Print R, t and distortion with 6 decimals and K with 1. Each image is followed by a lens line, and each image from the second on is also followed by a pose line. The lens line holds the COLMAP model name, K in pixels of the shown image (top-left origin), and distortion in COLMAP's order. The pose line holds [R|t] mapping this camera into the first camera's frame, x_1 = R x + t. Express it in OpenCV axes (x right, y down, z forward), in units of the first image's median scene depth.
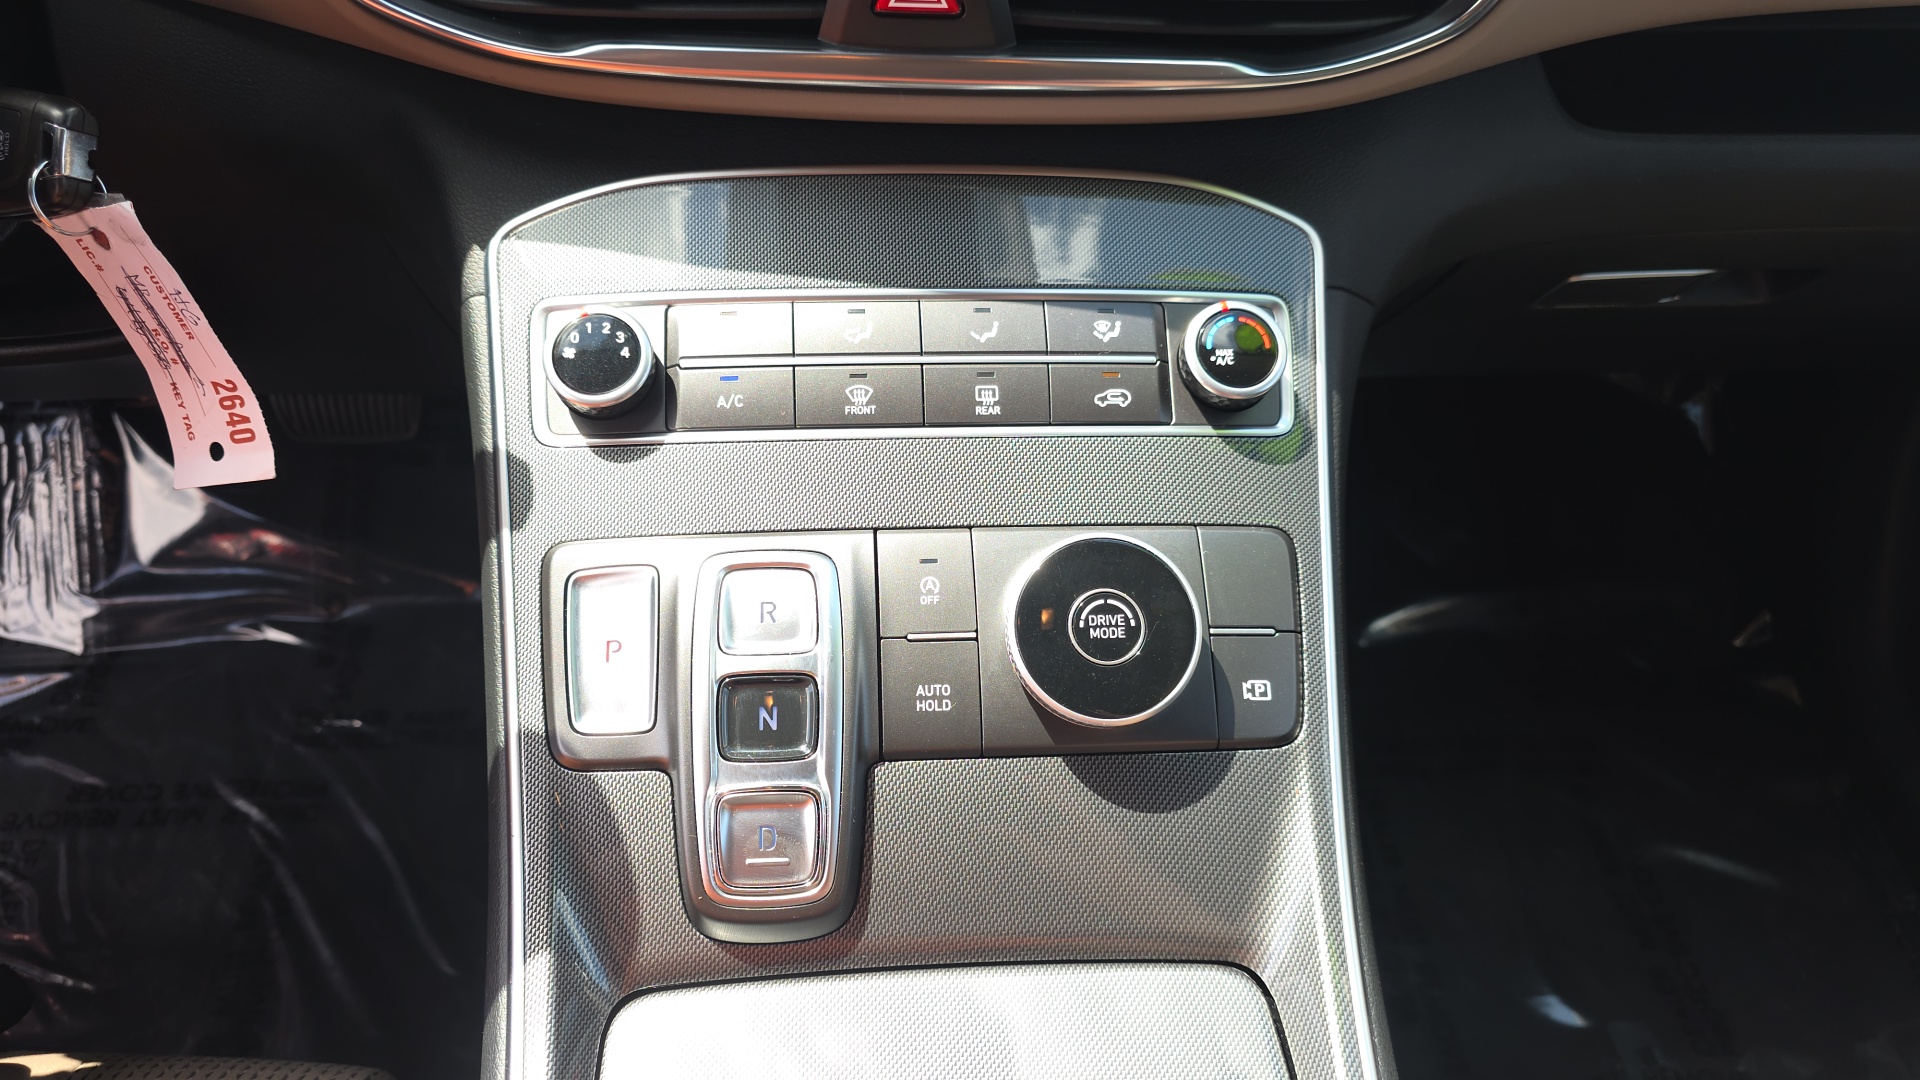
lens RADIAL K [[1310.8, 0, 932.6], [0, 1310.8, 537.7], [0, 0, 1]] dist [0.051292, -0.062411]
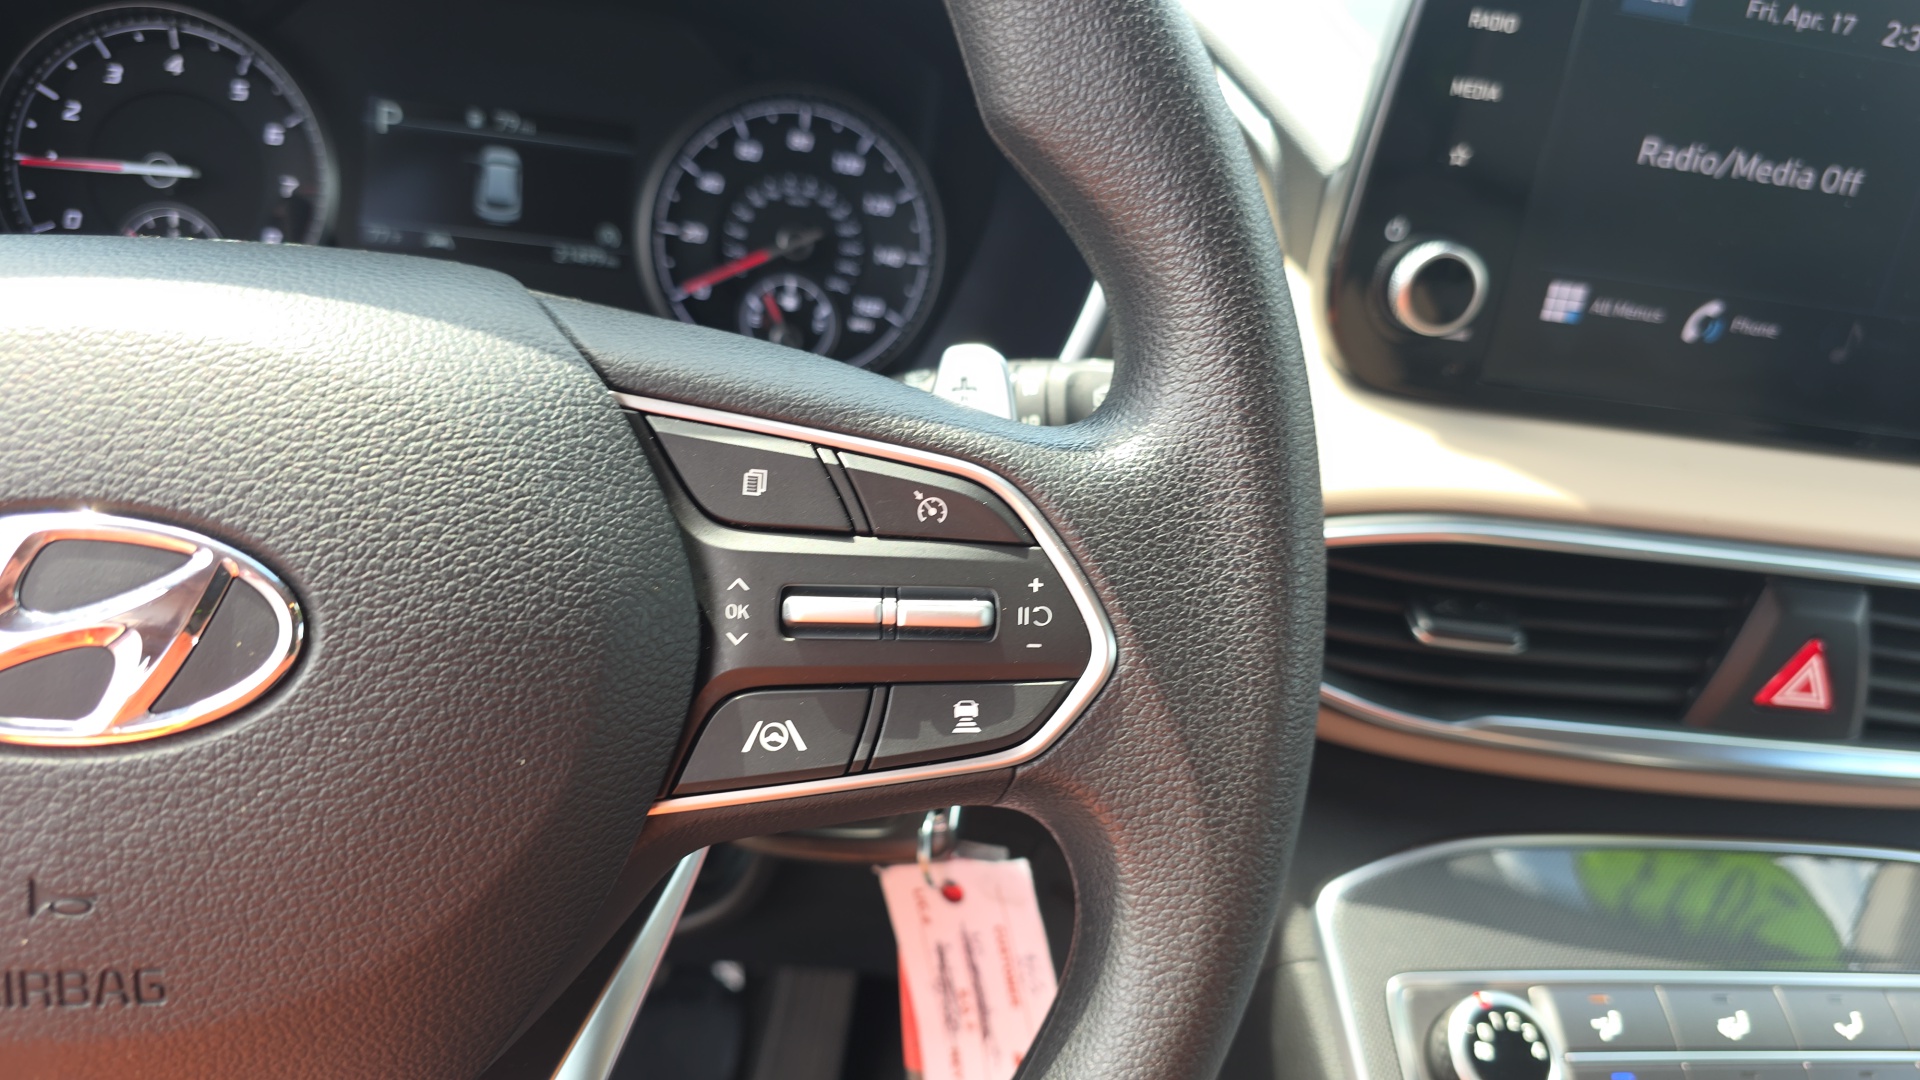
lens RADIAL K [[1357.4, 0, 961.1], [0, 1357.4, 545.0], [0, 0, 1]] dist [0.000329, -0.021929]
pose [[0.991630, 0.072730, 0.106682, -0.734521], [-0.033842, 0.943777, -0.328847, -0.145506], [-0.124601, 0.322484, 0.938338, 0.060150]]
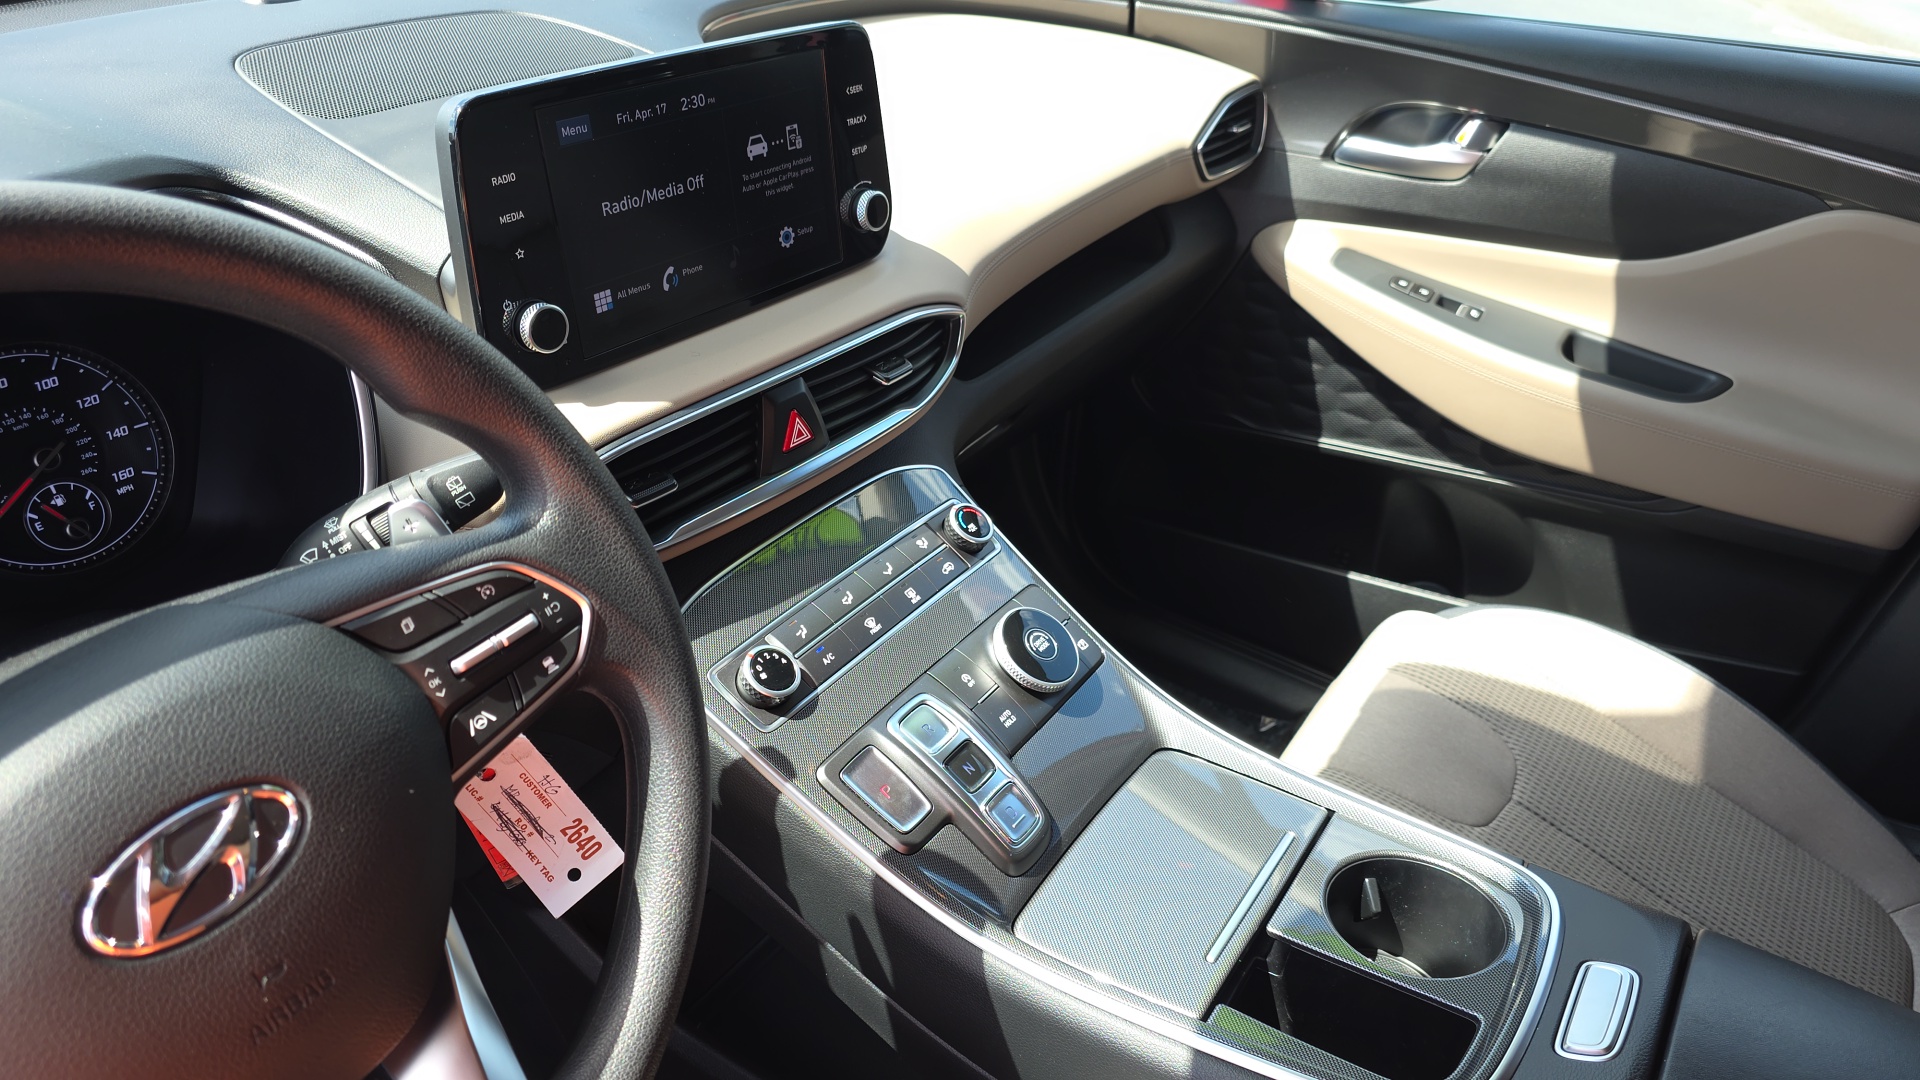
lens RADIAL K [[1310.8, 0, 953.9], [0, 1310.8, 533.9], [0, 0, 1]] dist [0.051292, -0.062411]
pose [[0.612632, -0.425719, 0.665917, -1.186756], [0.565101, 0.824987, 0.007528, -0.162366], [-0.552578, 0.371699, 0.745987, -0.526433]]
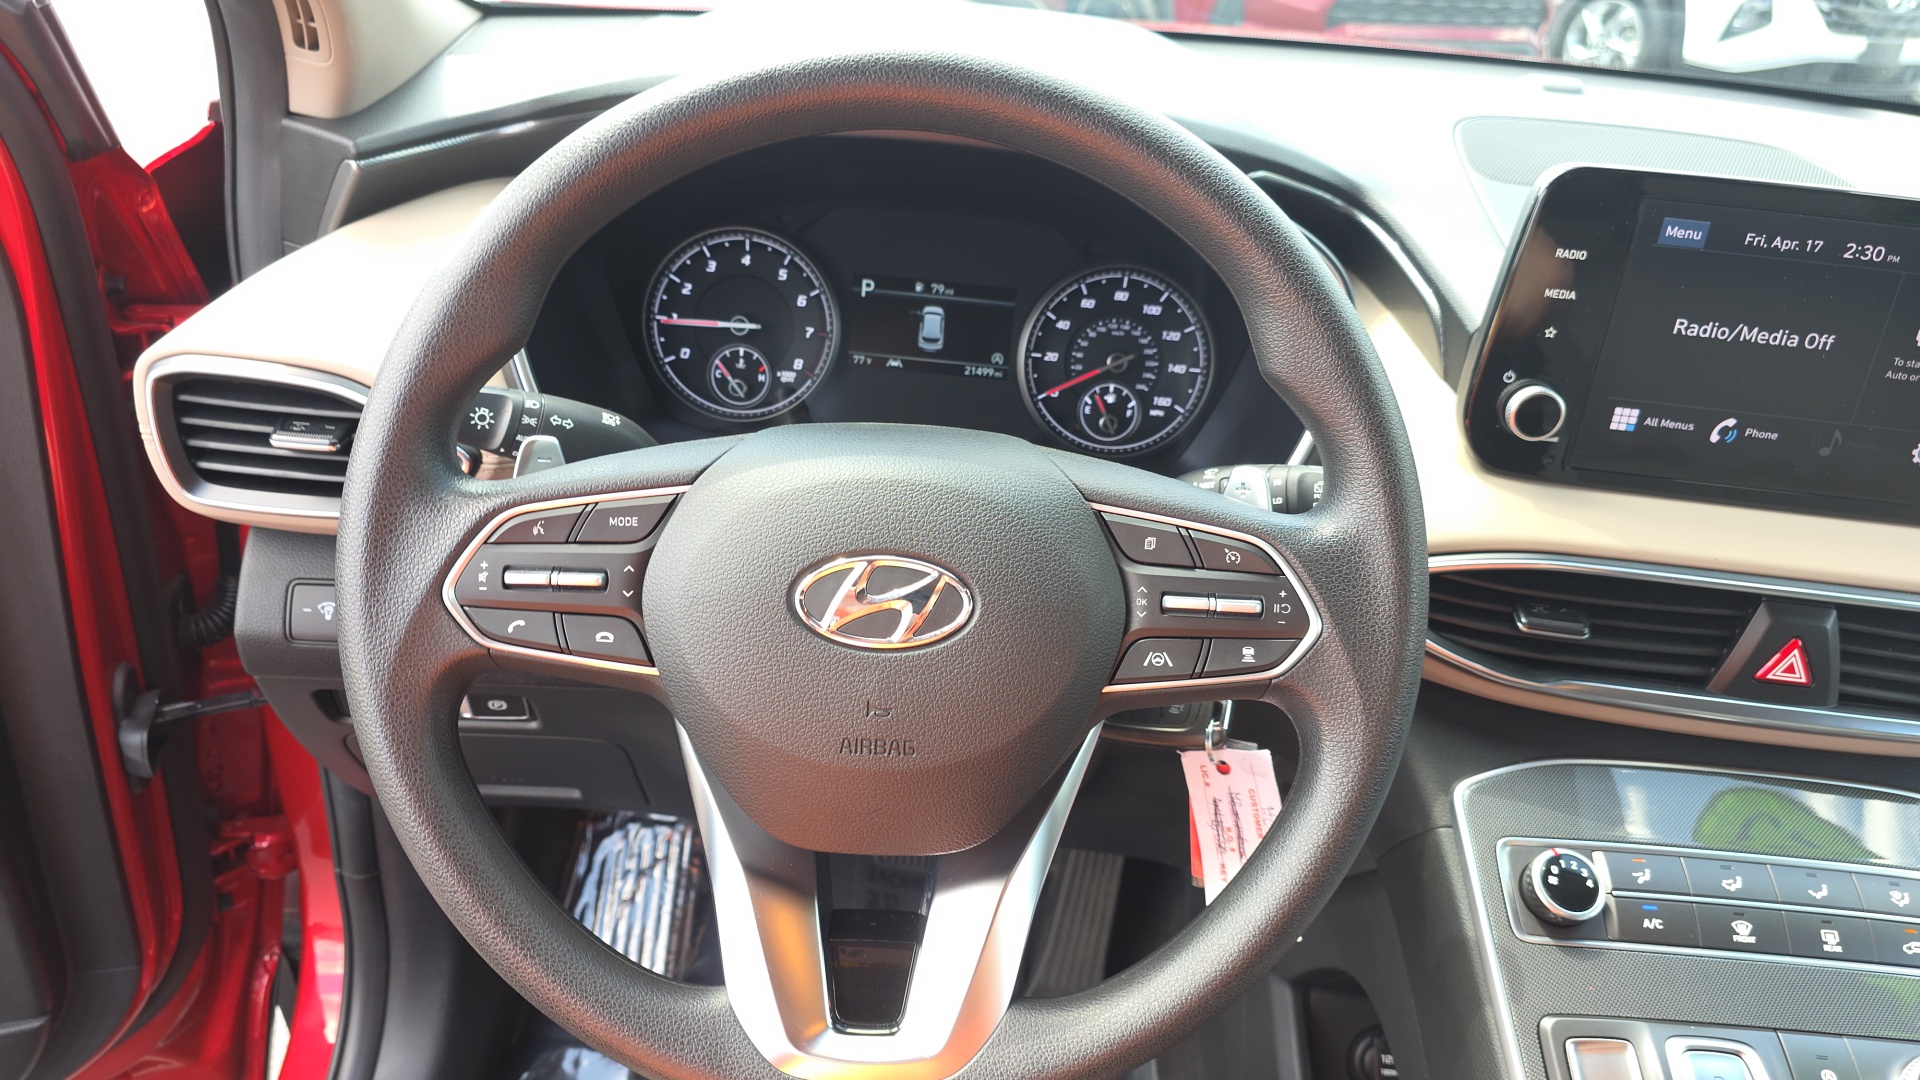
lens RADIAL K [[1310.8, 0, 956.2], [0, 1310.8, 527.5], [0, 0, 1]] dist [0.051292, -0.062411]
pose [[0.993941, 0.091330, -0.061149, -0.865245], [-0.106189, 0.941502, -0.319839, 0.033045], [0.028361, 0.324395, 0.945497, -0.542498]]
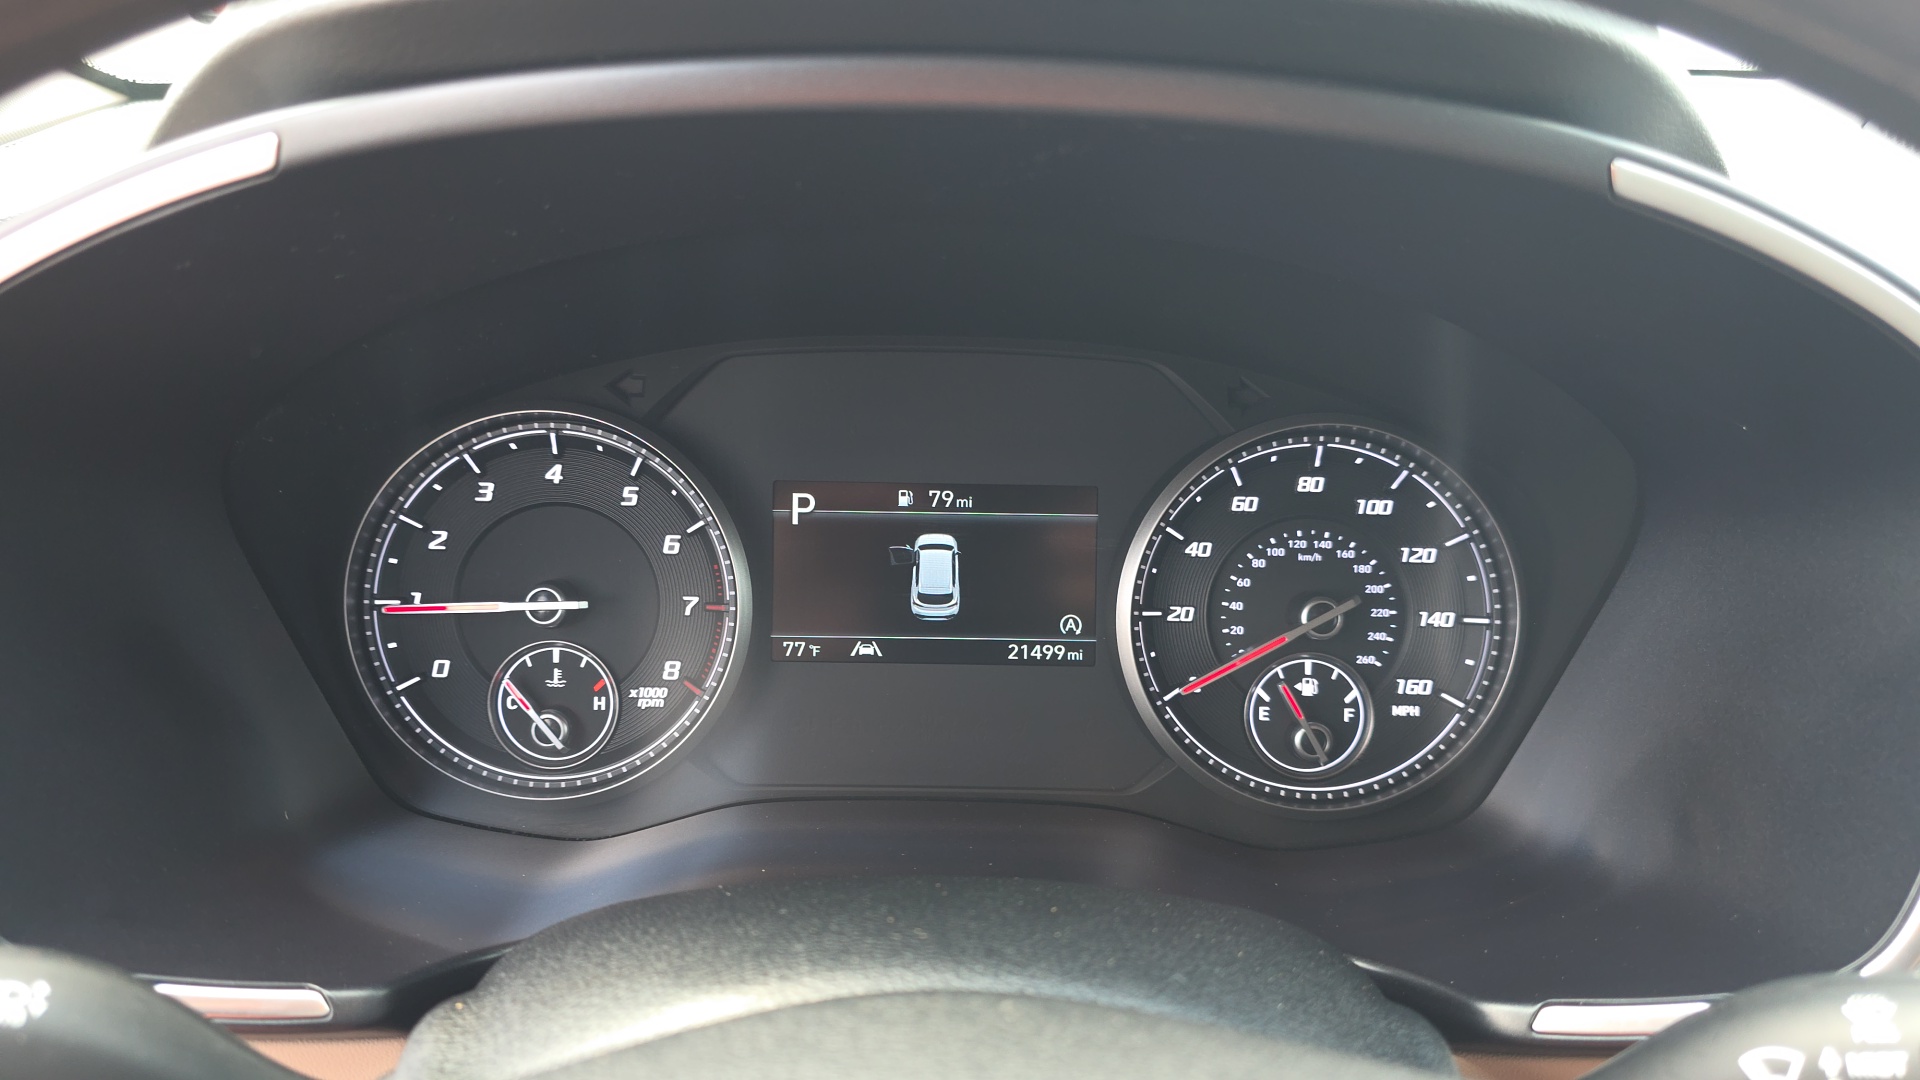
lens RADIAL K [[1310.8, 0, 946.4], [0, 1310.8, 530.3], [0, 0, 1]] dist [0.051292, -0.062411]
pose [[0.998130, 0.002715, -0.061065, -0.977956], [-0.029686, 0.894815, -0.445449, -0.452116], [0.053433, 0.446429, 0.893222, 0.300717]]
